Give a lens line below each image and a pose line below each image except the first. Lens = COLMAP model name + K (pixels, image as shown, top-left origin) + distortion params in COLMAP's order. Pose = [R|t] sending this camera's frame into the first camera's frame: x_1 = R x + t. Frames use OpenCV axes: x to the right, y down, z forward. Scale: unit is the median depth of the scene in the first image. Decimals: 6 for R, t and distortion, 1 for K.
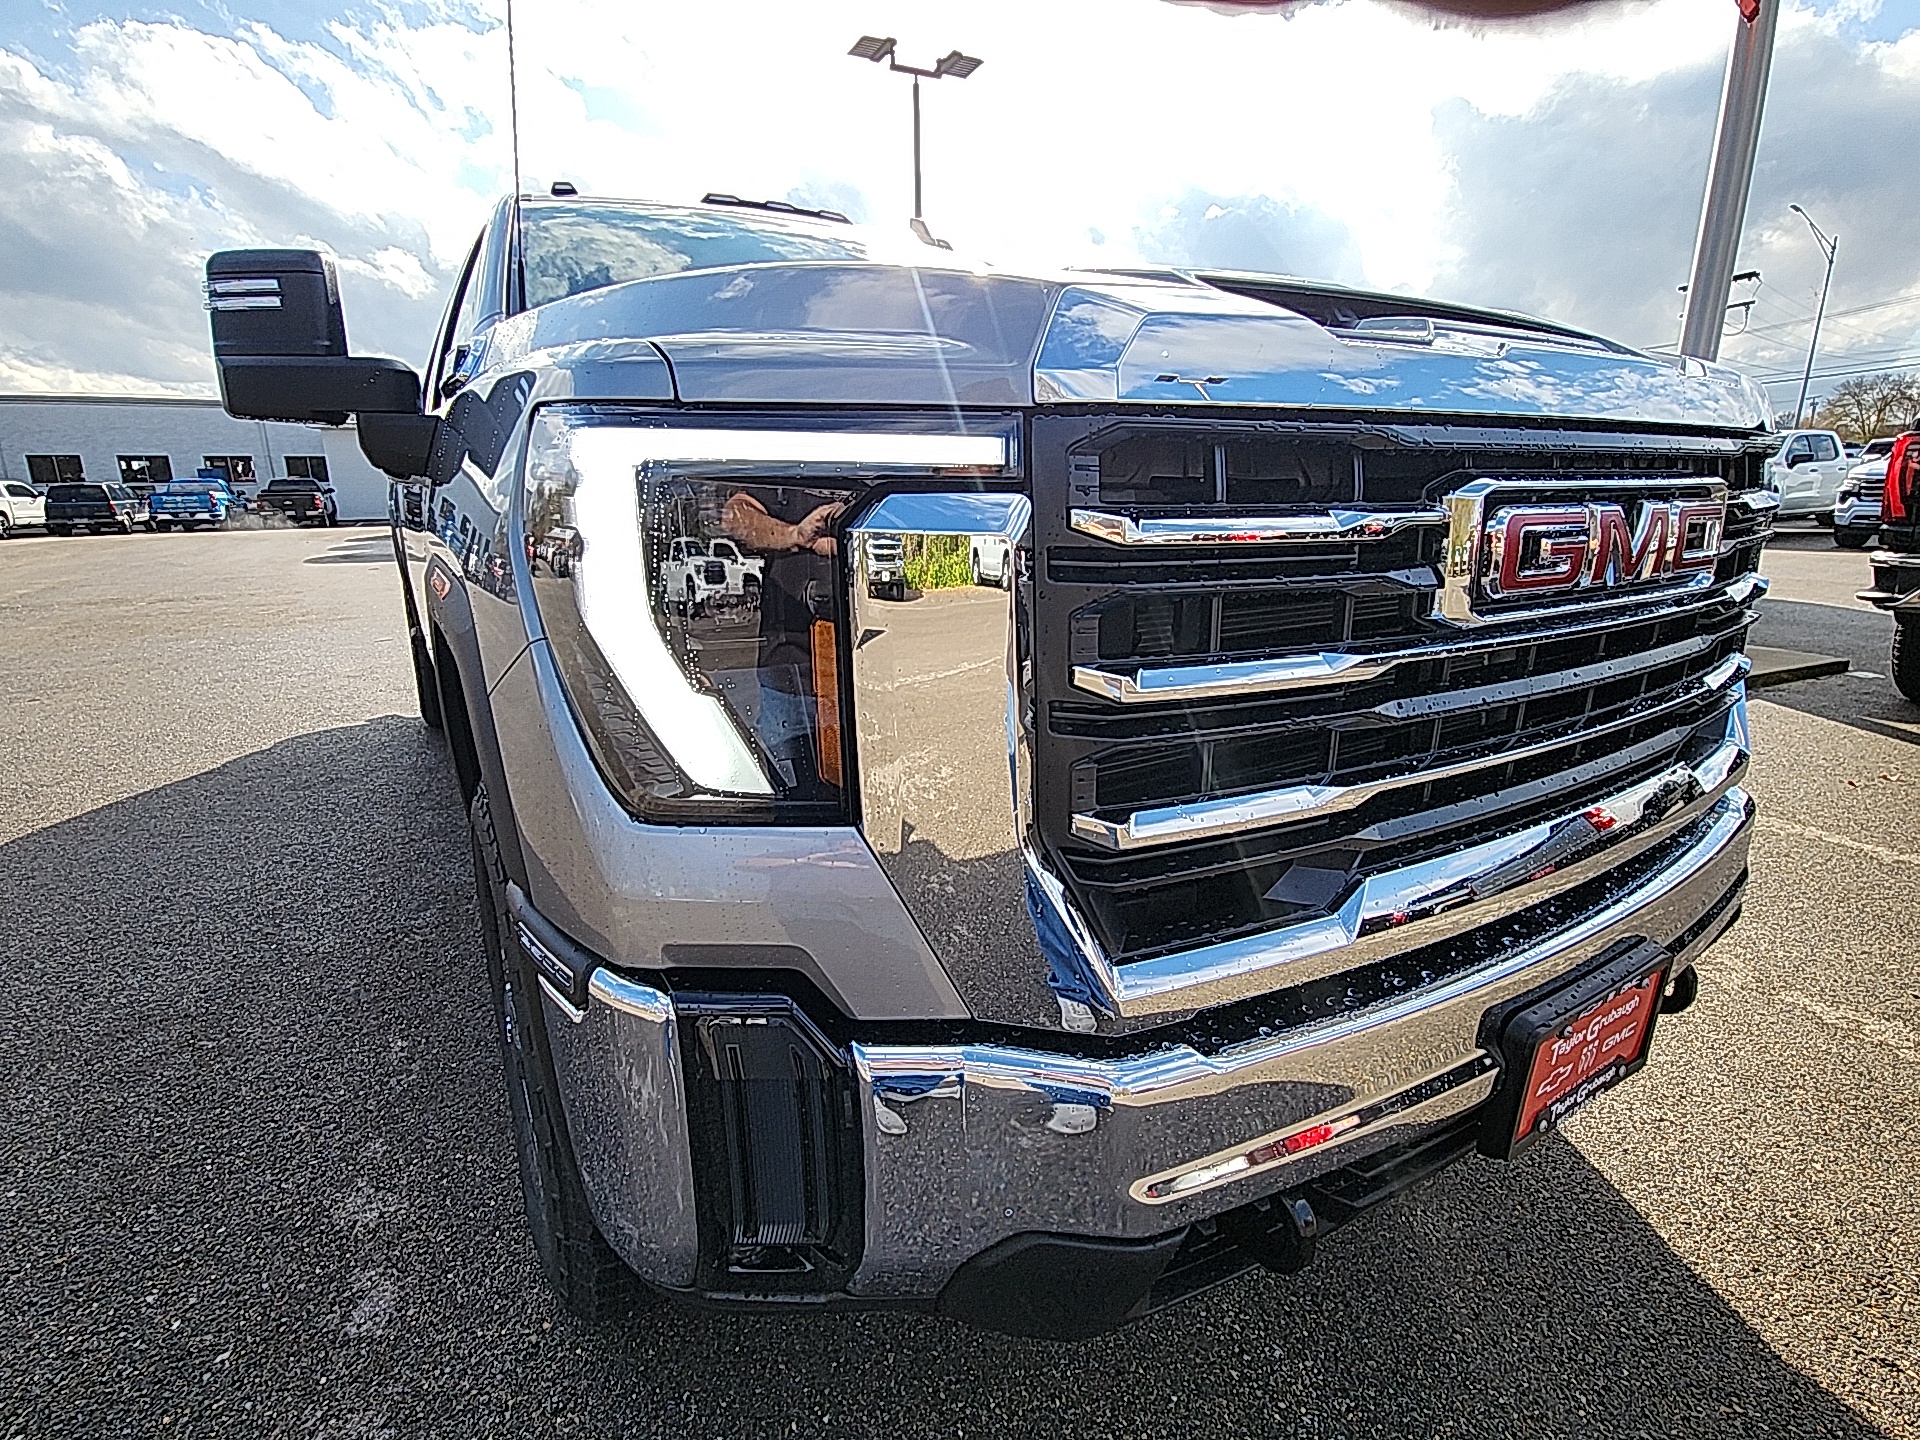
lens RADIAL K [[933.1, 0, 957.3], [0, 933.1, 702.3], [0, 0, 1]] dist [0.003073, 0.001328]
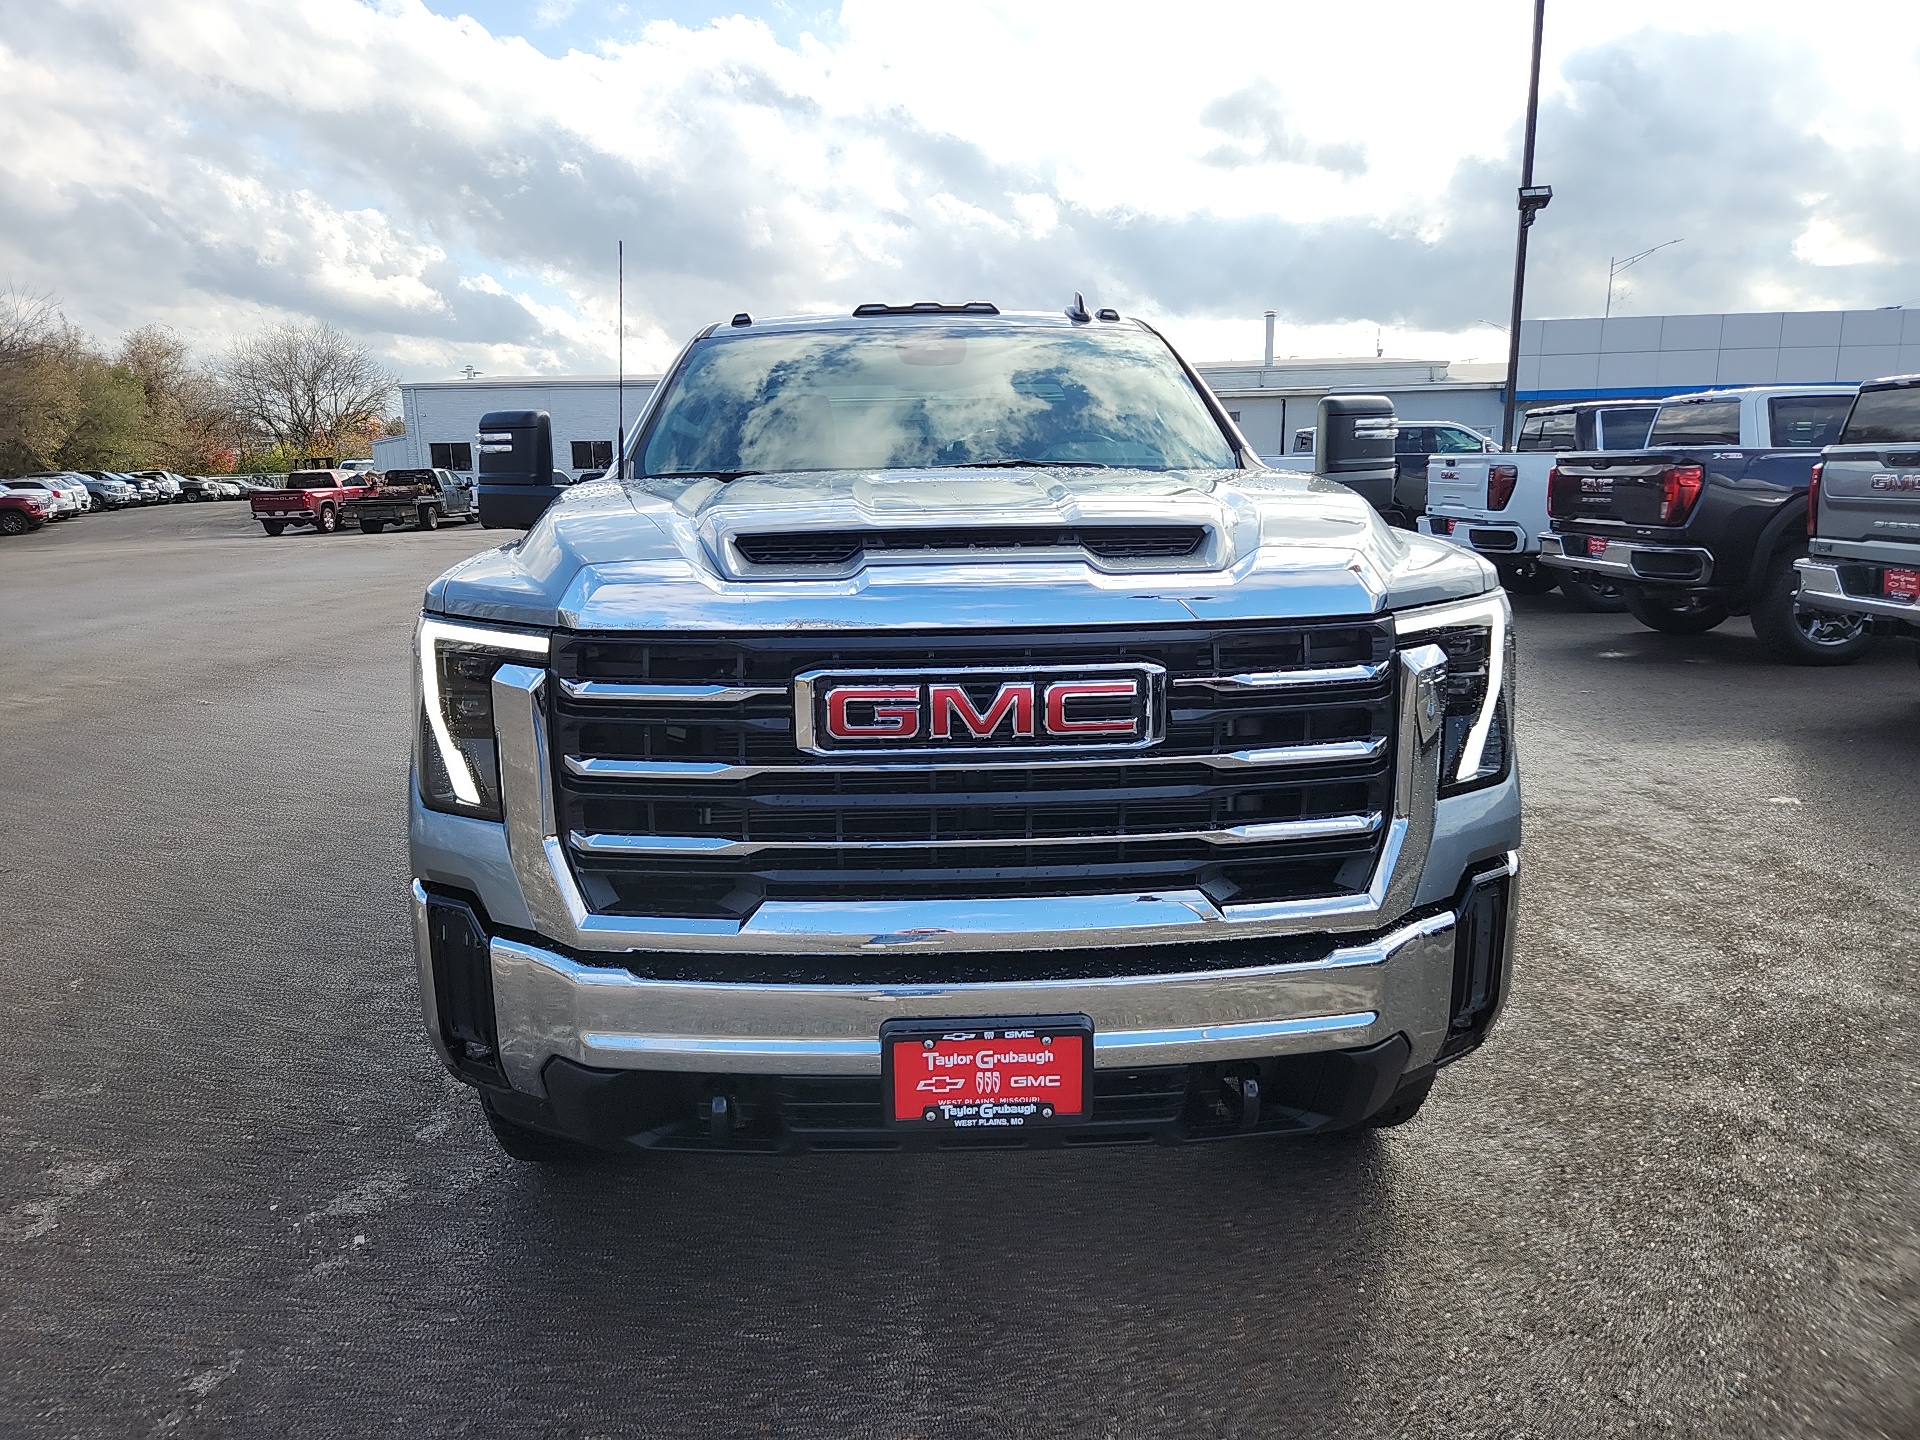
lens RADIAL K [[1318.6, 0, 910.5], [0, 1318.6, 717.7], [0, 0, 1]] dist [0.051729, -0.034352]
pose [[0.862037, 0.088832, -0.499001, 1.634341], [-0.107034, 0.994224, -0.007913, -0.130504], [0.495415, 0.060232, 0.866566, -0.826274]]
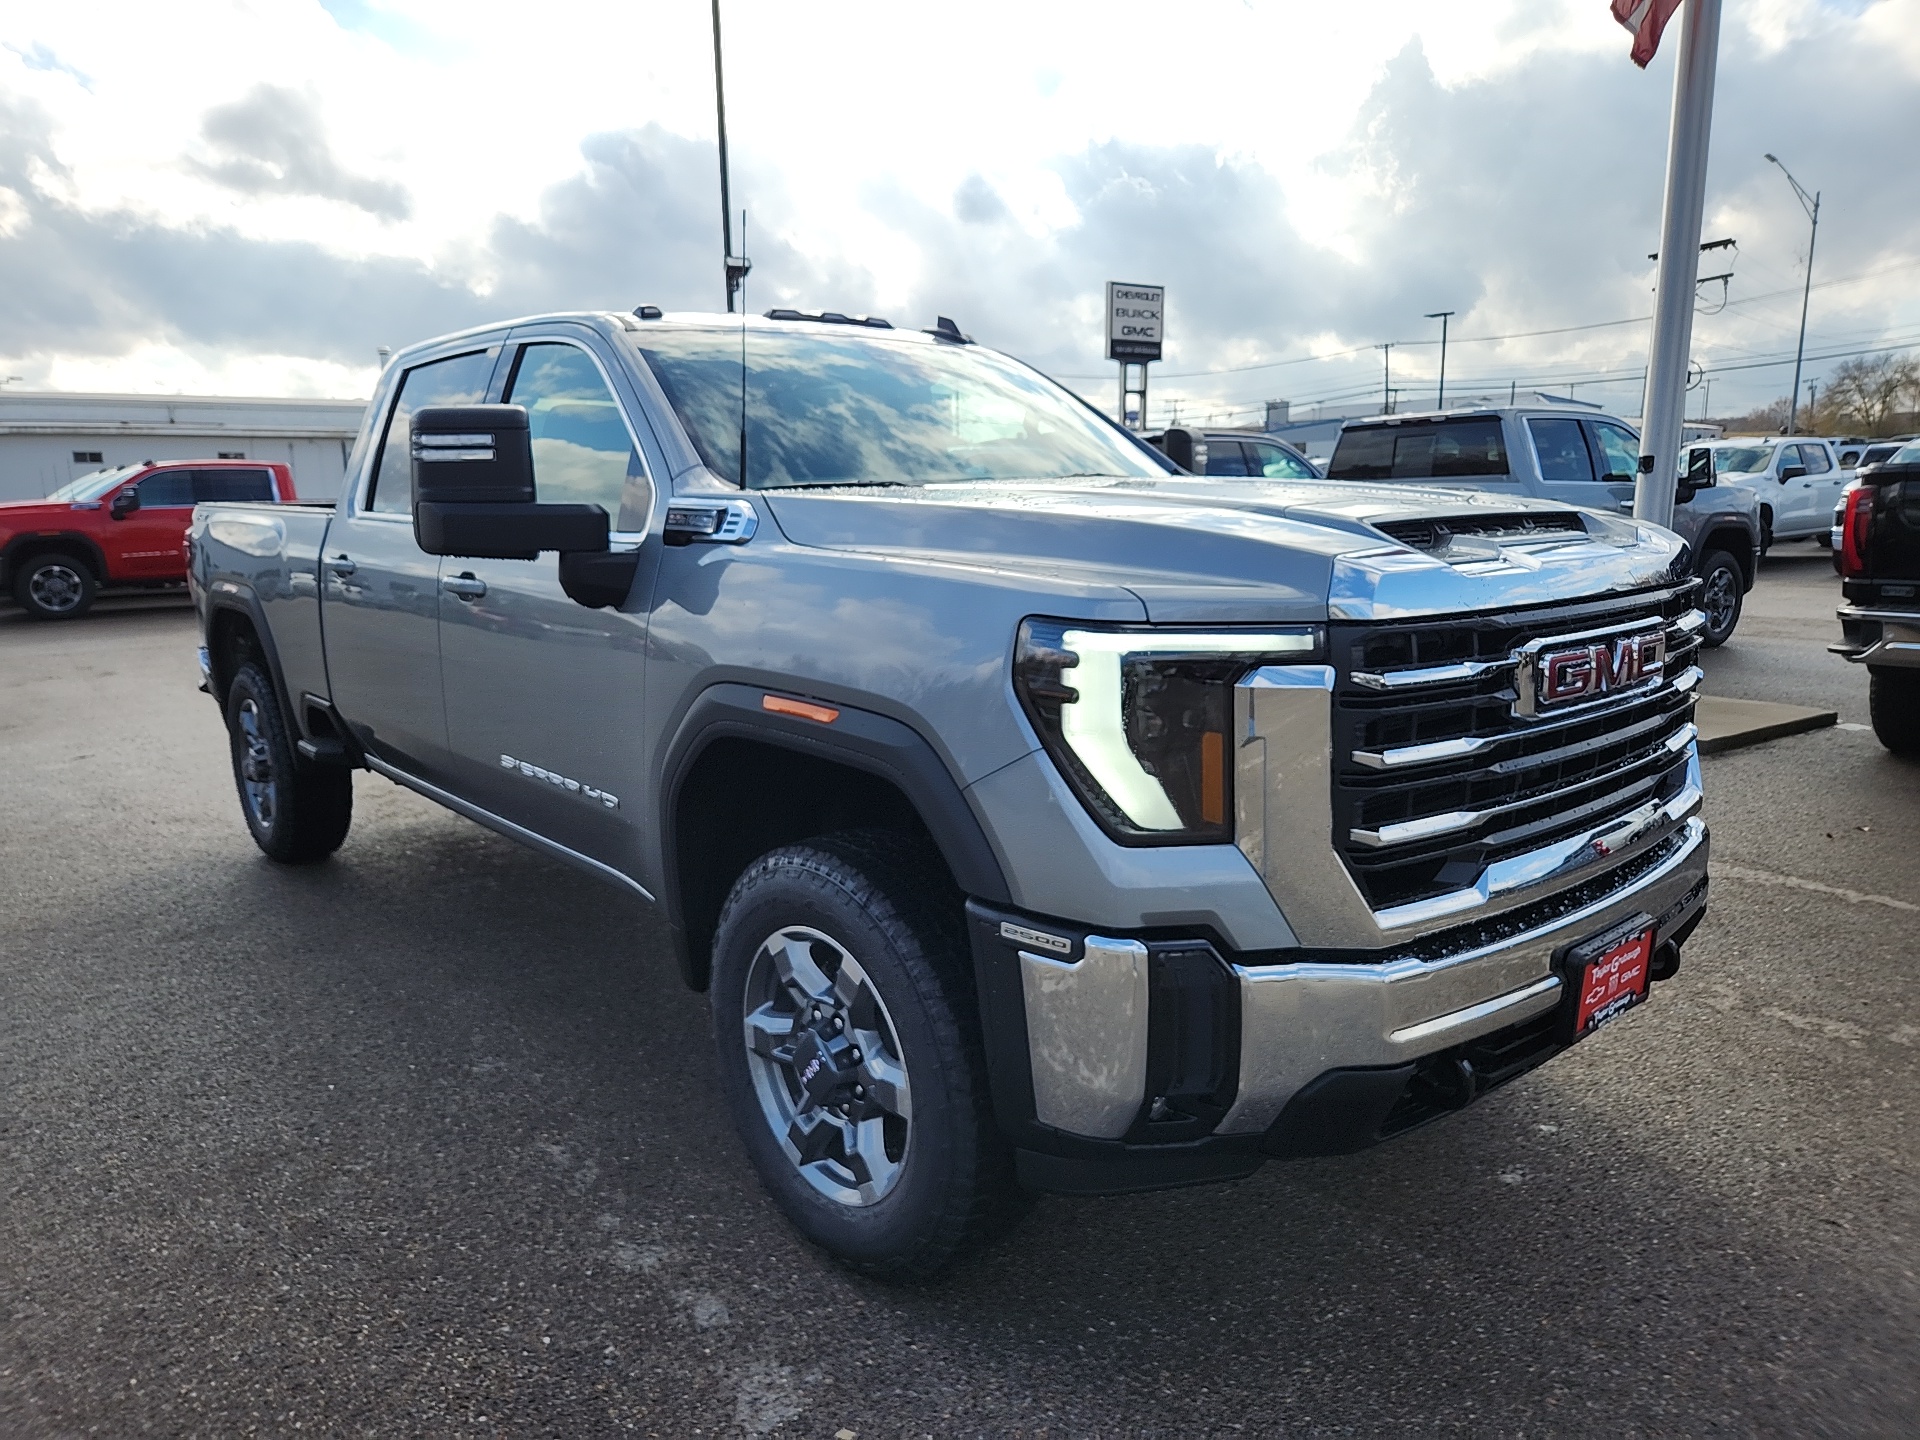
lens RADIAL K [[1318.6, 0, 956.6], [0, 1318.6, 734.9], [0, 0, 1]] dist [0.051729, -0.034352]
pose [[0.986696, -0.039726, 0.157647, -0.846400], [0.048295, 0.997535, -0.050904, 0.020828], [-0.155236, 0.057840, 0.986183, -1.199950]]
